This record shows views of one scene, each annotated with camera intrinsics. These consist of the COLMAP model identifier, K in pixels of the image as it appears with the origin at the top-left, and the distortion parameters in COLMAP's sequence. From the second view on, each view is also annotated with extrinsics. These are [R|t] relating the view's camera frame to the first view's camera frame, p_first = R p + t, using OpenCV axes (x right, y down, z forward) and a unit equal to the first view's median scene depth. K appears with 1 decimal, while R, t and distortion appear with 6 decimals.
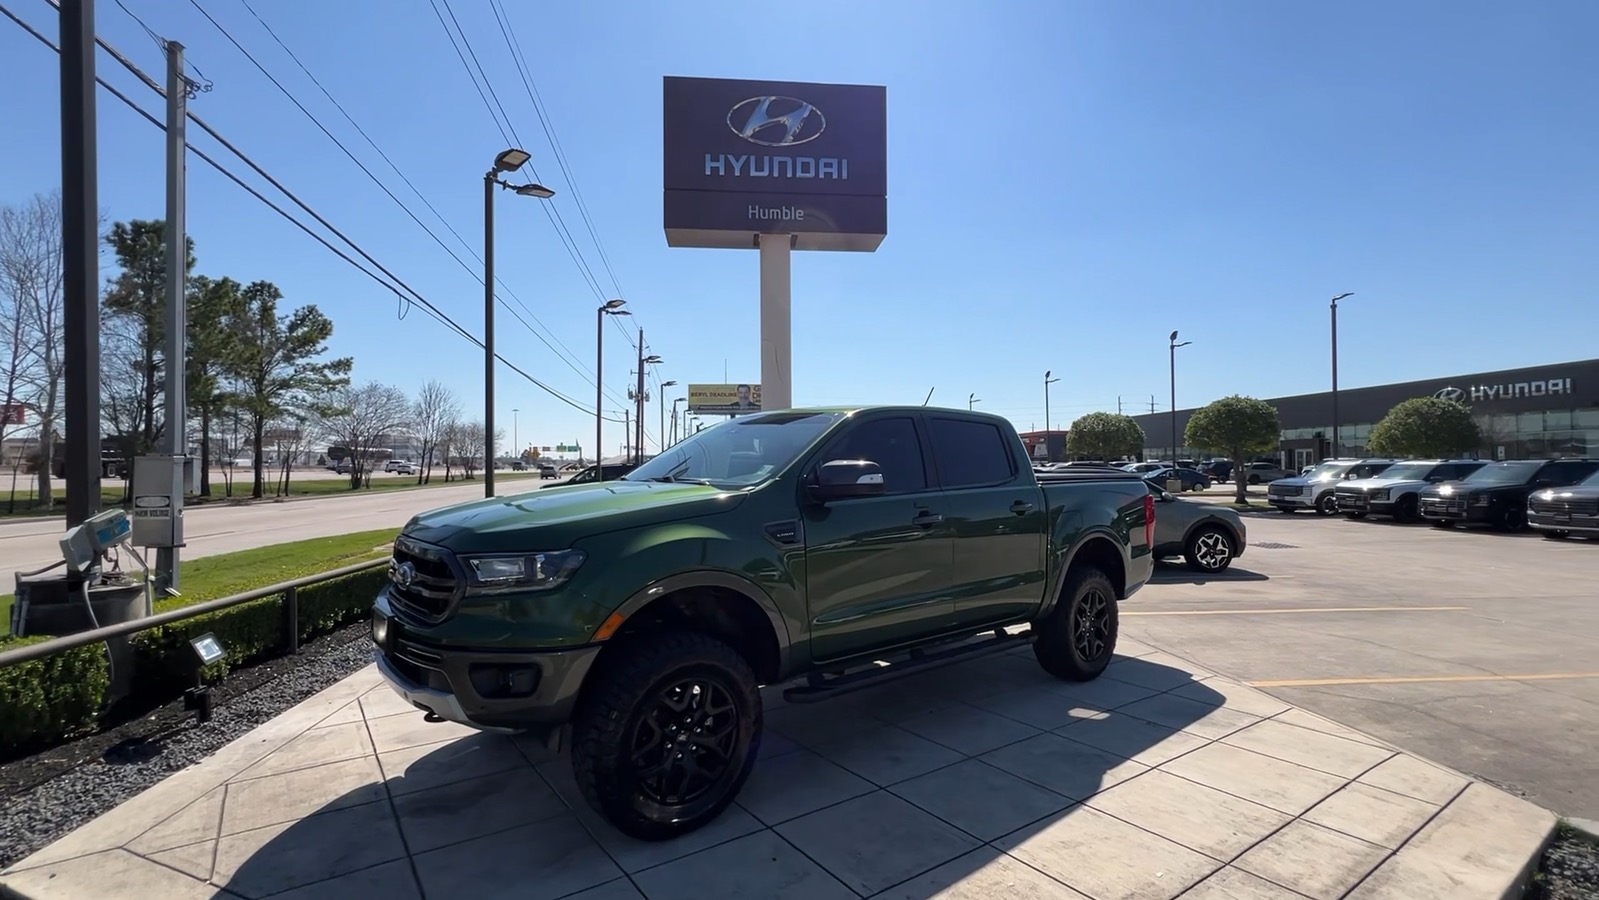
lens RADIAL K [[731.3, 0, 799.6], [0, 731.3, 454.9], [0, 0, 1]] dist [-0.003320, 0.002516]
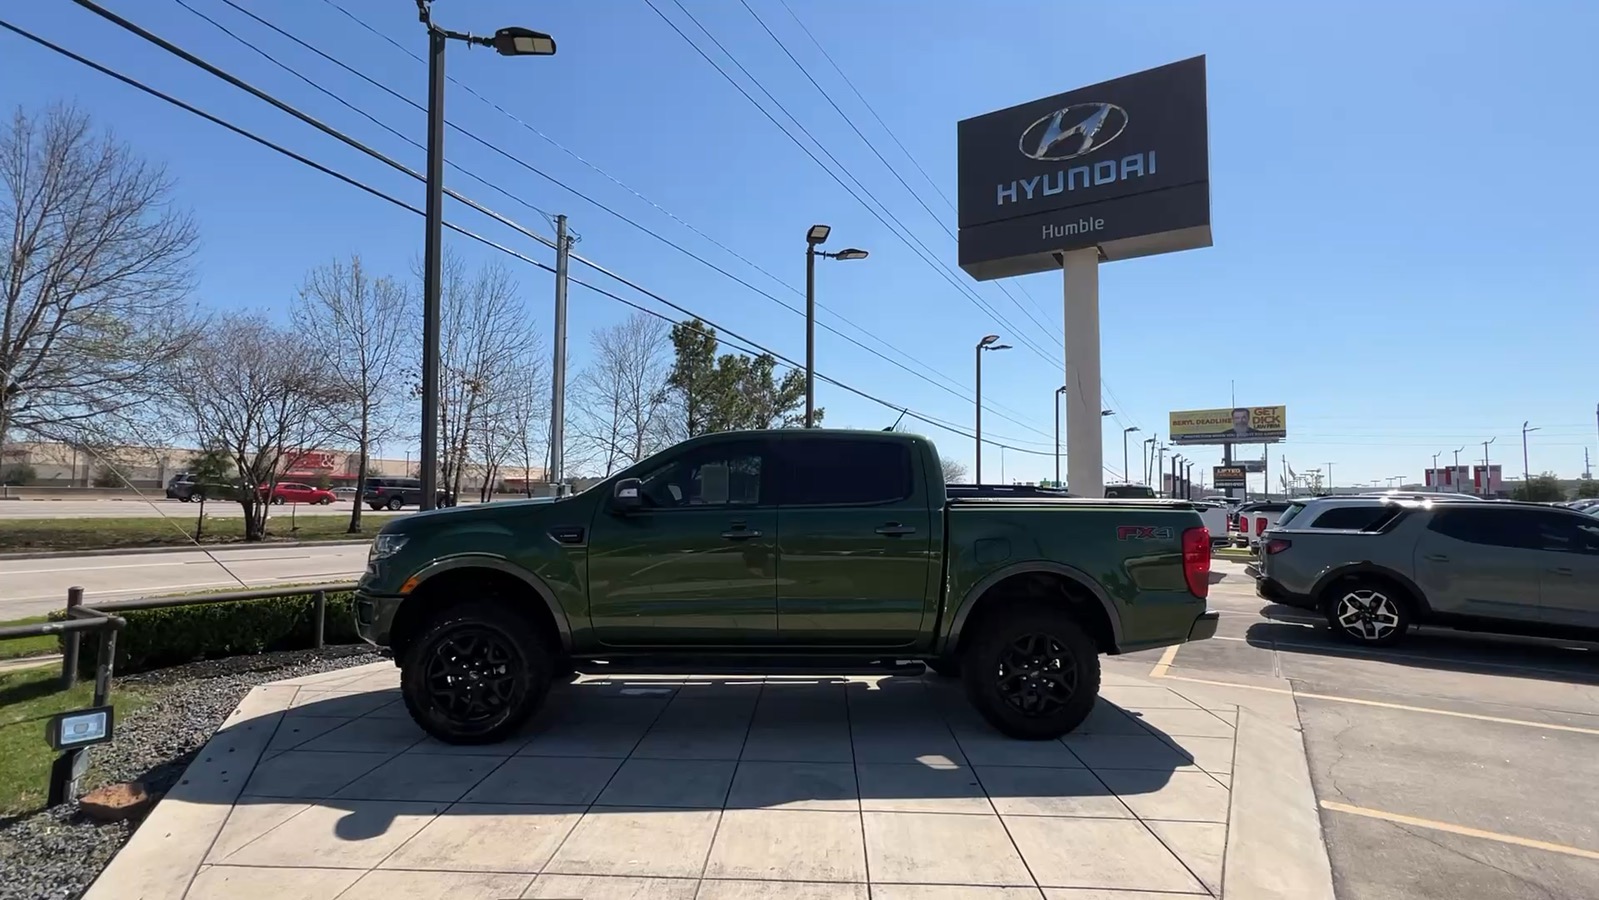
lens RADIAL K [[731.3, 0, 799.6], [0, 731.3, 454.9], [0, 0, 1]] dist [-0.003320, 0.002516]
pose [[0.797498, -0.026820, -0.602725, 0.246549], [-0.002525, 0.998854, -0.047788, 0.006486], [0.603316, 0.039633, 0.796517, 0.051347]]
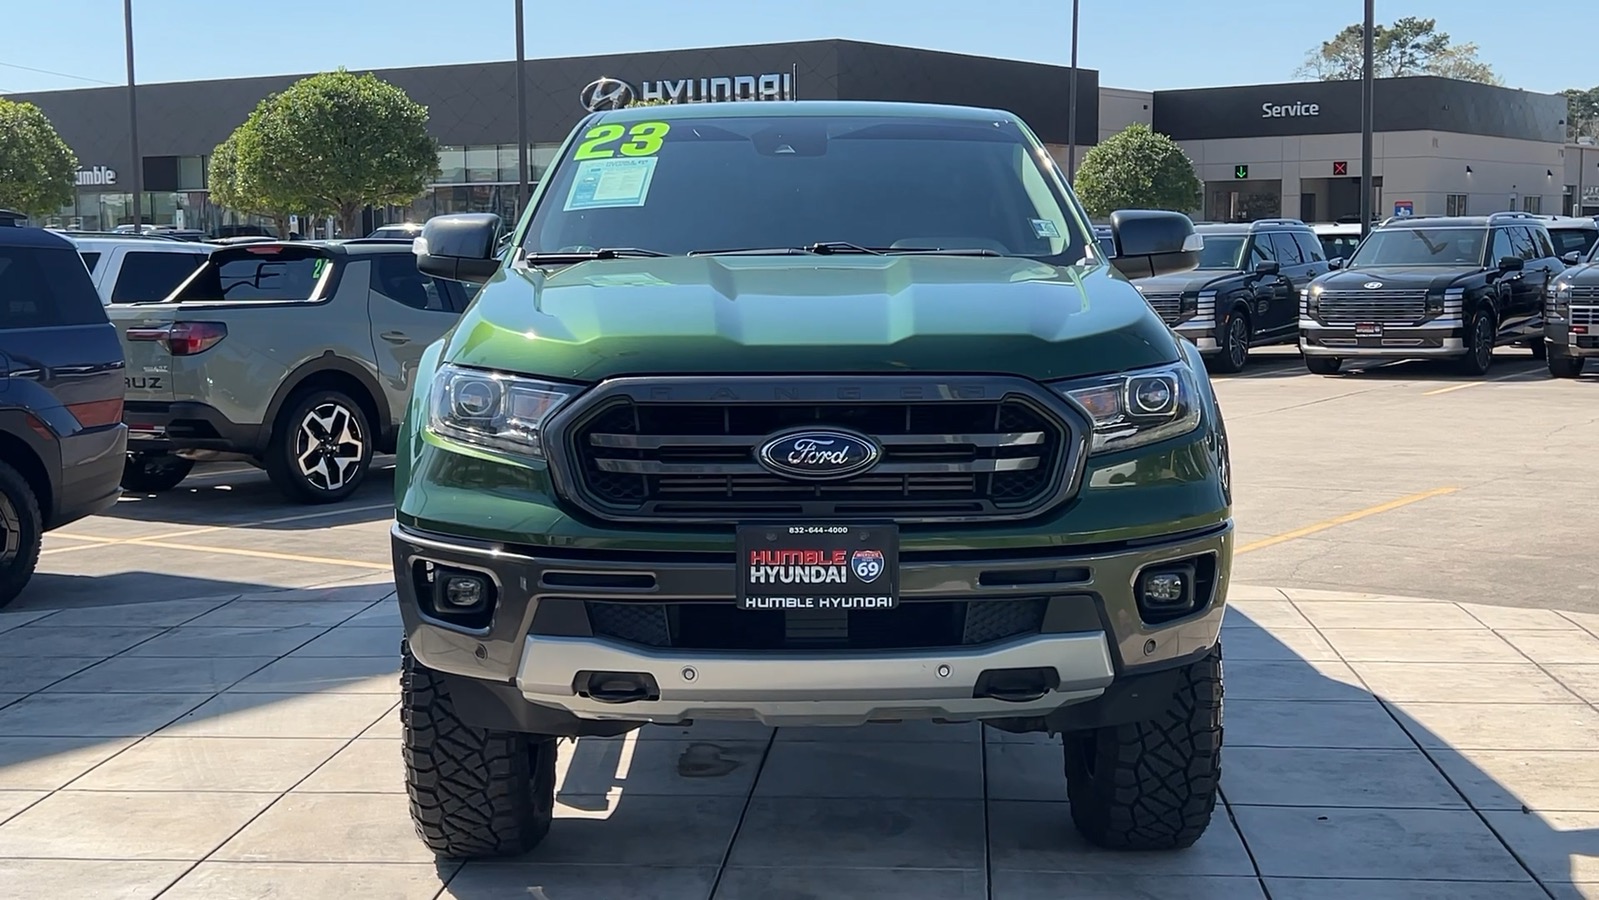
lens RADIAL K [[2105.5, 0, 799.5], [0, 2105.5, 450.0], [0, 0, 1]] dist [0.180488, -0.628692]
pose [[0.641620, -0.078574, 0.762987, -0.339832], [-0.004996, 0.994290, 0.106596, 0.004580], [-0.767006, -0.072206, 0.637564, 0.032146]]
